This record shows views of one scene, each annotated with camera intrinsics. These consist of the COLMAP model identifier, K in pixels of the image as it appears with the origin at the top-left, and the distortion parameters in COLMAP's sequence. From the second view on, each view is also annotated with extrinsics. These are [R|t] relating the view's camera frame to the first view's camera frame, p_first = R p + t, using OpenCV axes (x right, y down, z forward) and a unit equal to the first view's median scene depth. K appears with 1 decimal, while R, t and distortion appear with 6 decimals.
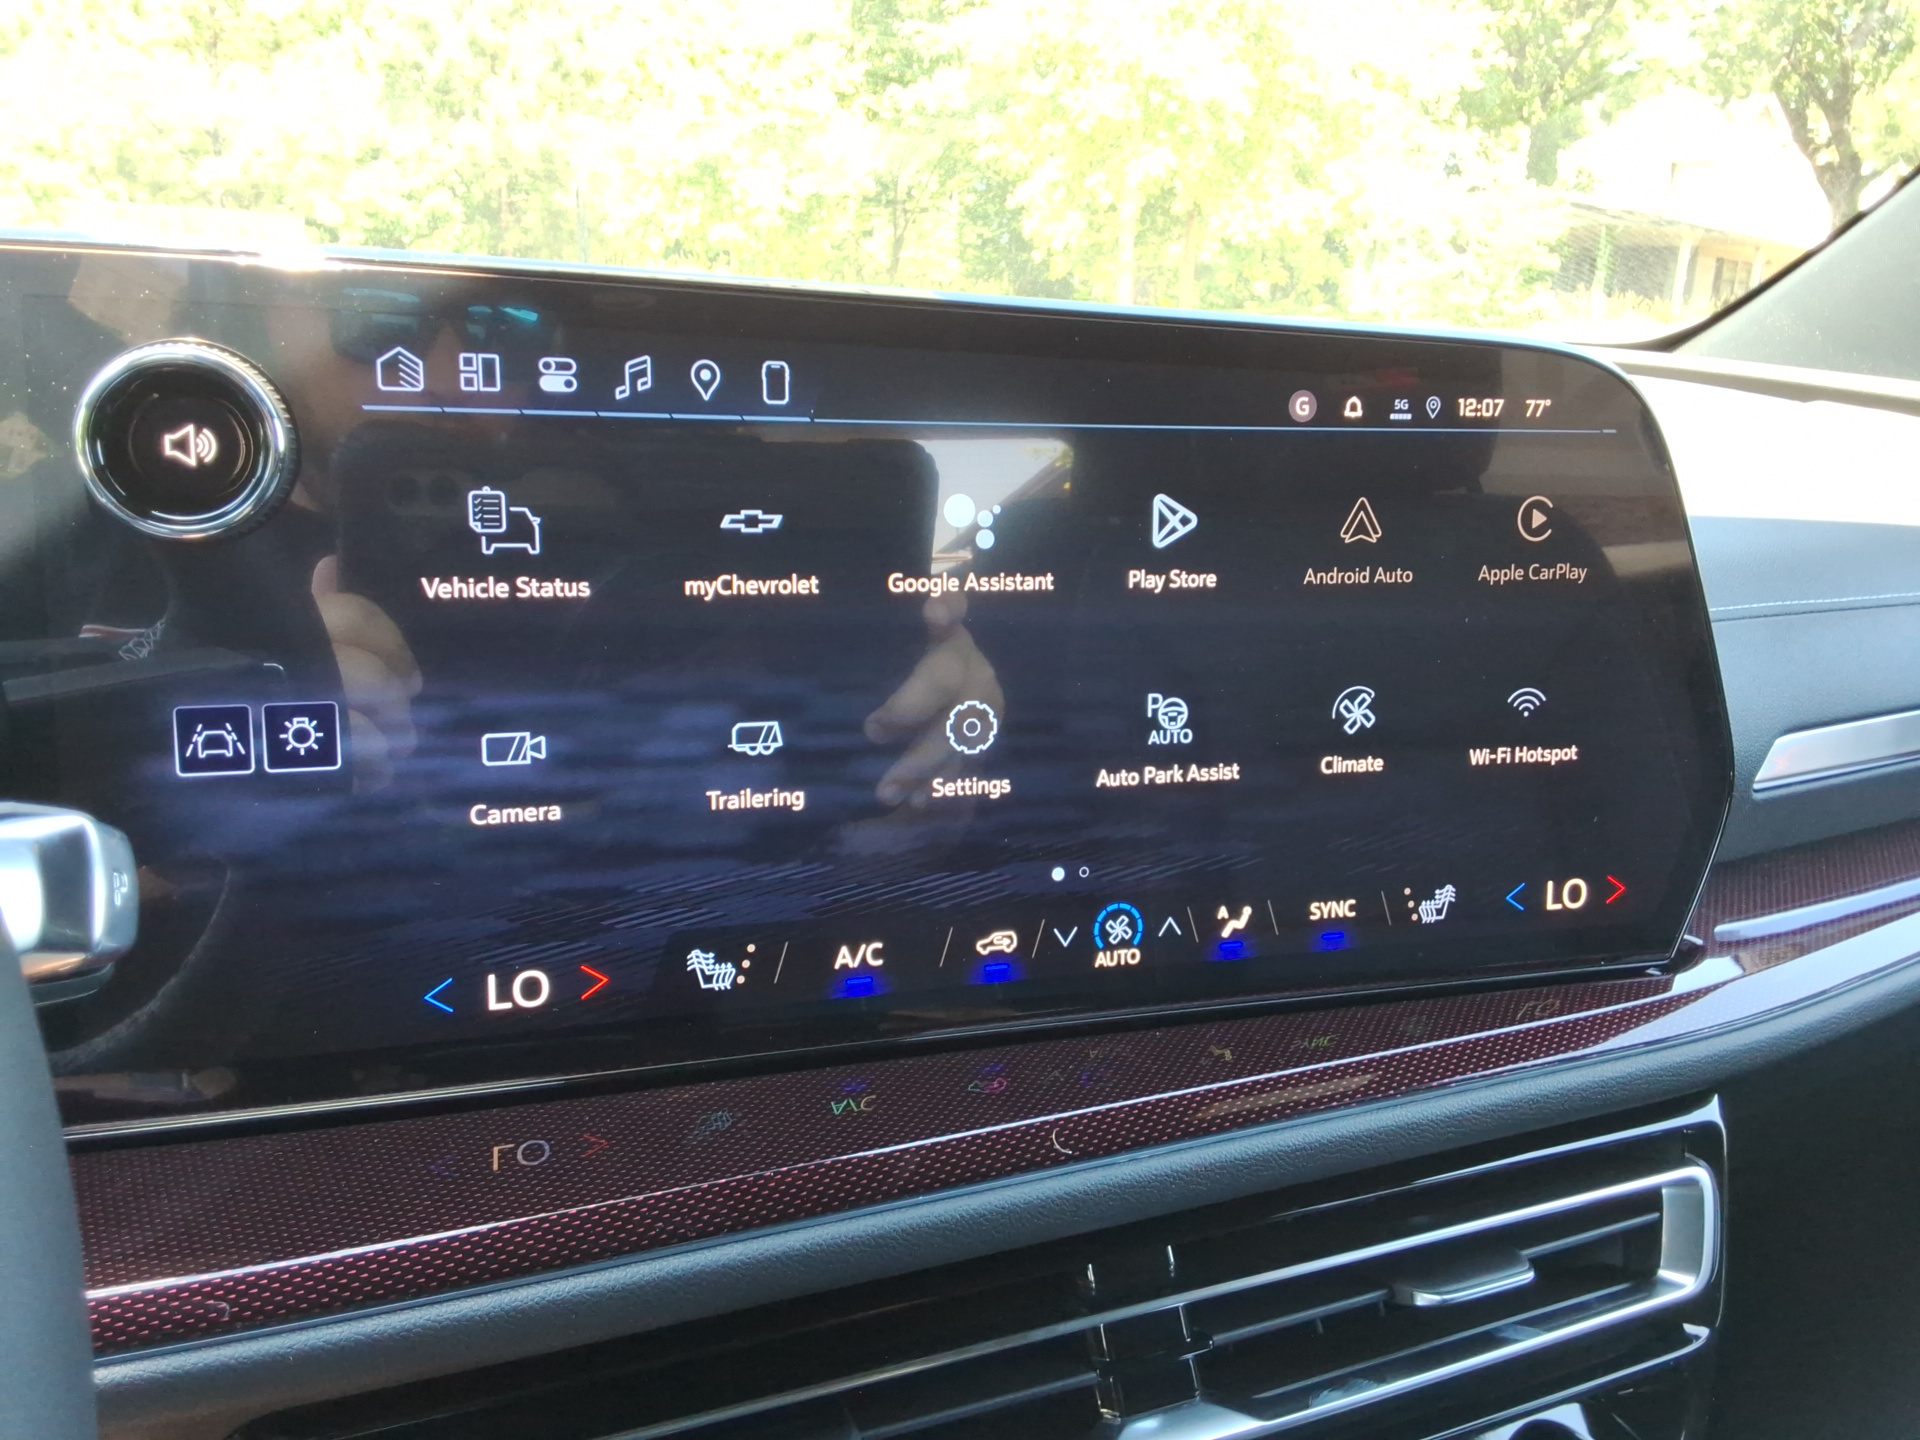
lens RADIAL K [[1534.1, 0, 981.6], [0, 1534.1, 707.0], [0, 0, 1]] dist [0.143093, -0.241466]
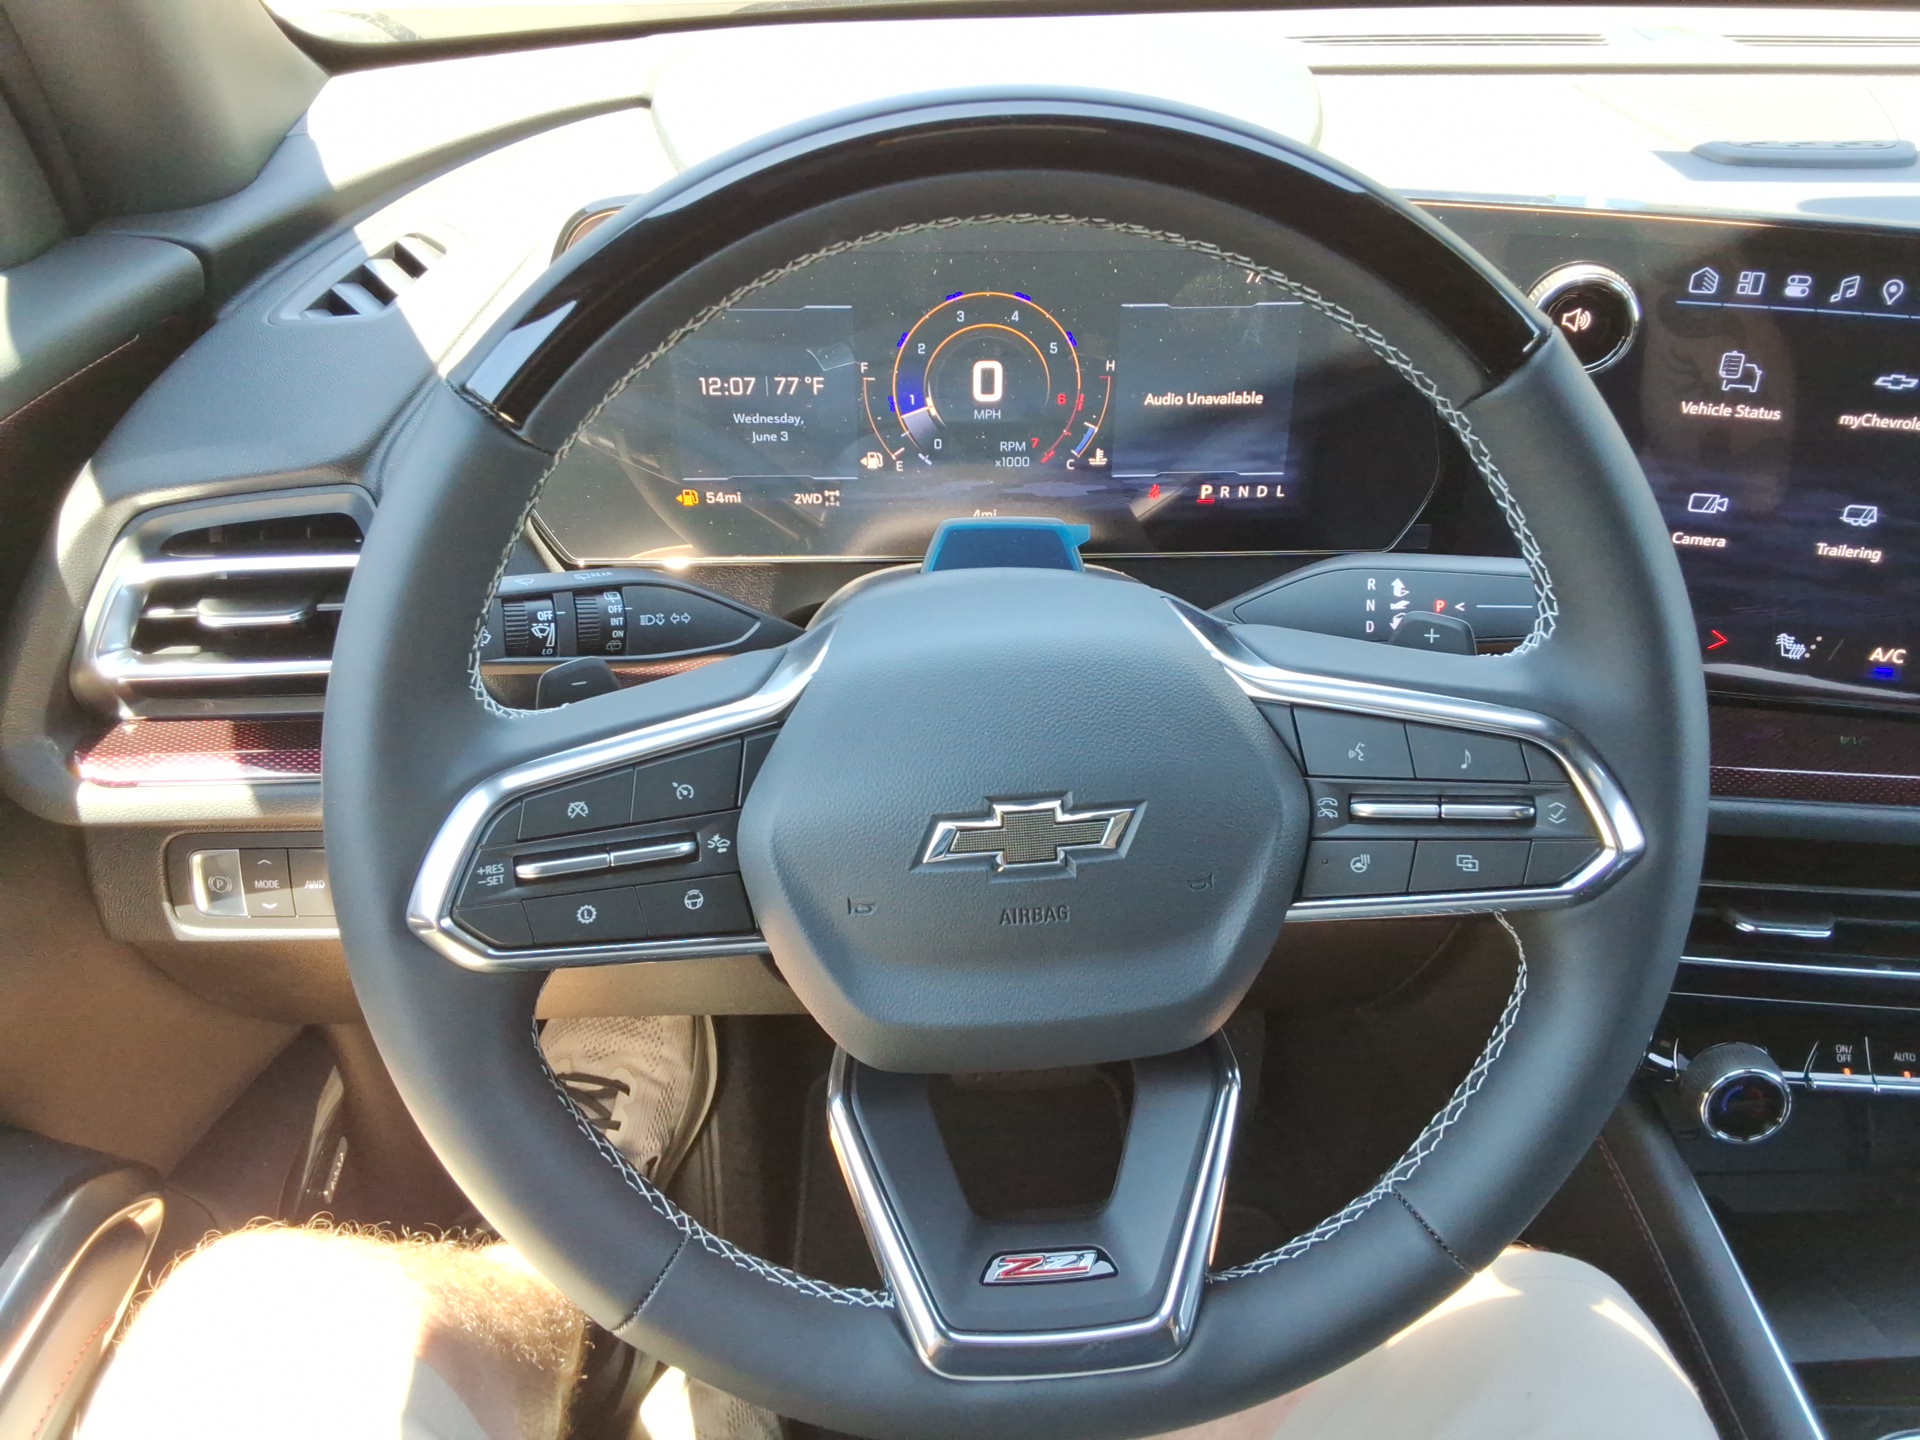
lens RADIAL K [[1534.1, 0, 981.6], [0, 1534.1, 707.0], [0, 0, 1]] dist [0.143093, -0.241466]
pose [[0.880758, 0.229270, -0.414368, -0.227233], [-0.084547, 0.937064, 0.338768, -0.262675], [0.465959, -0.263339, 0.844710, -0.831107]]
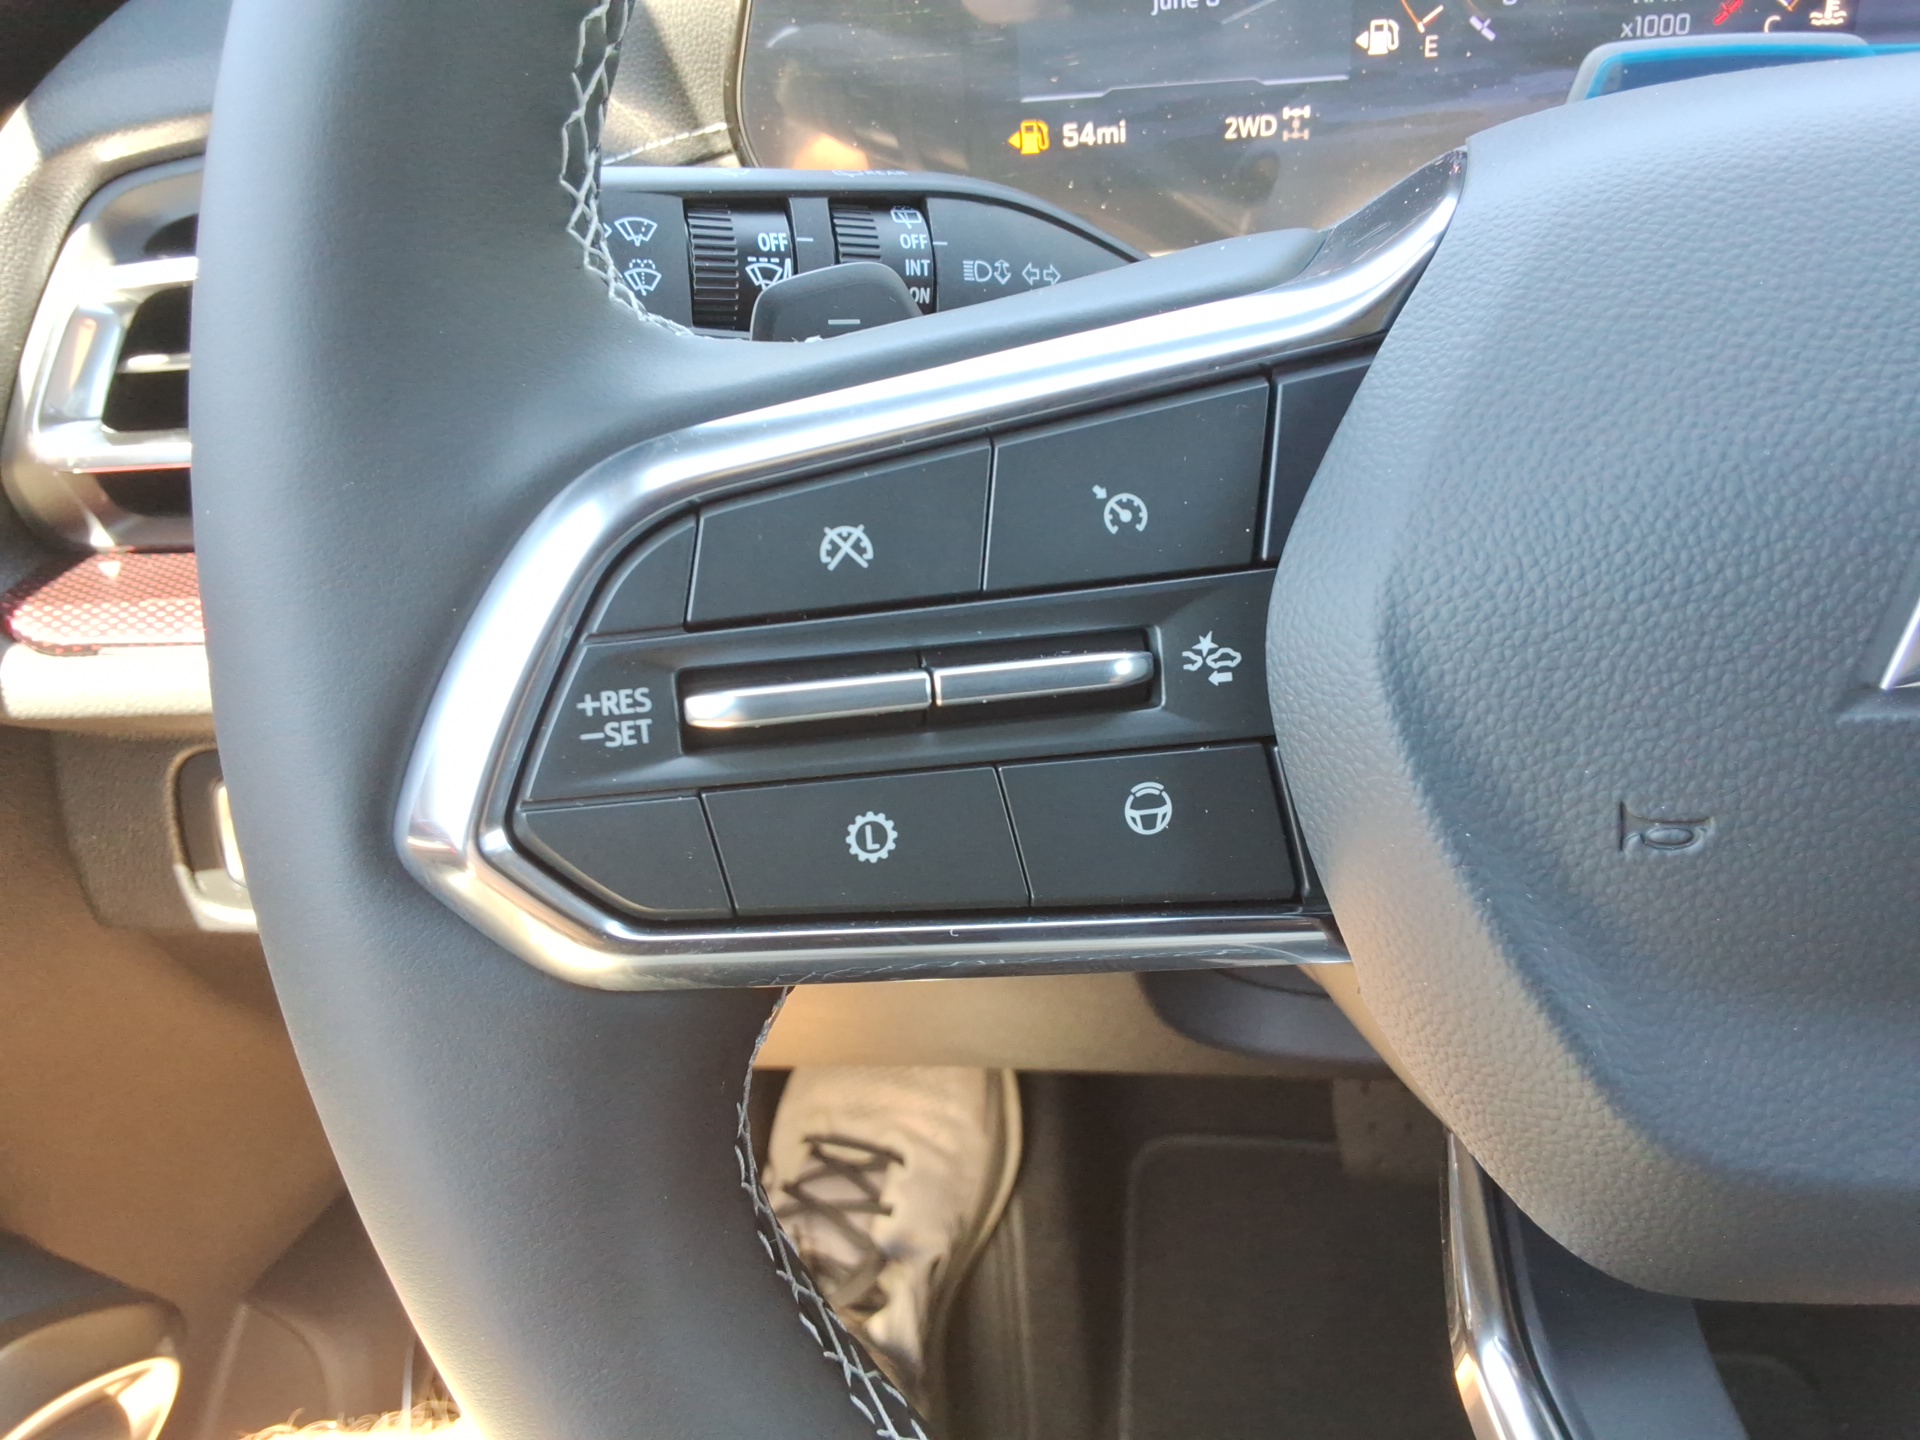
lens RADIAL K [[1565.6, 0, 981.4], [0, 1565.6, 717.1], [0, 0, 1]] dist [0.102324, -0.187275]
pose [[0.804346, 0.218936, -0.552354, -0.662741], [-0.025953, 0.941695, 0.335466, 0.111290], [0.593594, -0.255495, 0.763130, -0.348741]]
